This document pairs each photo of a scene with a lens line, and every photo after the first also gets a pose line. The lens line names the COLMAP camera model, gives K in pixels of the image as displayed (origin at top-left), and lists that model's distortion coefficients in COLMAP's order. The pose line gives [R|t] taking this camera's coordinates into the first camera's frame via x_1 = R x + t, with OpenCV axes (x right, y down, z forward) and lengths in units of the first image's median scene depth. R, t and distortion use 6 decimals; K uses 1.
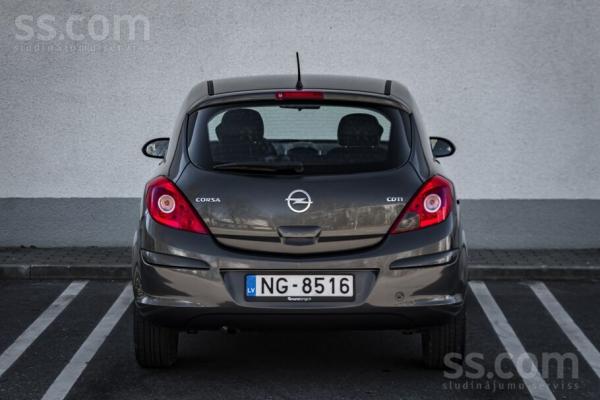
lens RADIAL K [[1818.9, 0, 300.0], [0, 1818.9, 200.0], [0, 0, 1]] dist [0.009675, -0.356479]
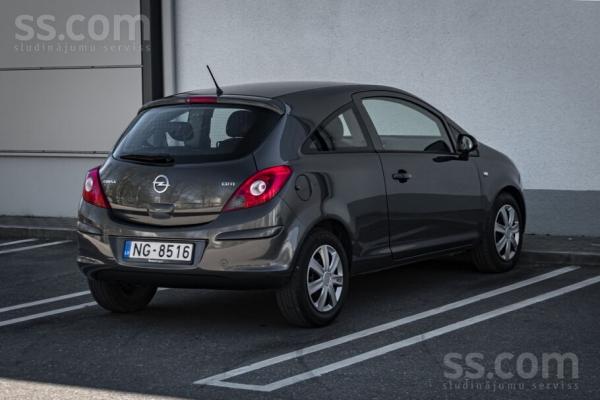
lens RADIAL K [[1818.9, 0, 300.0], [0, 1818.9, 200.0], [0, 0, 1]] dist [0.009675, -0.356479]
pose [[0.834694, 0.021833, -0.550282, 0.777289], [-0.020390, 0.999754, 0.008738, -0.001269], [0.550337, 0.003927, 0.834933, -0.003289]]
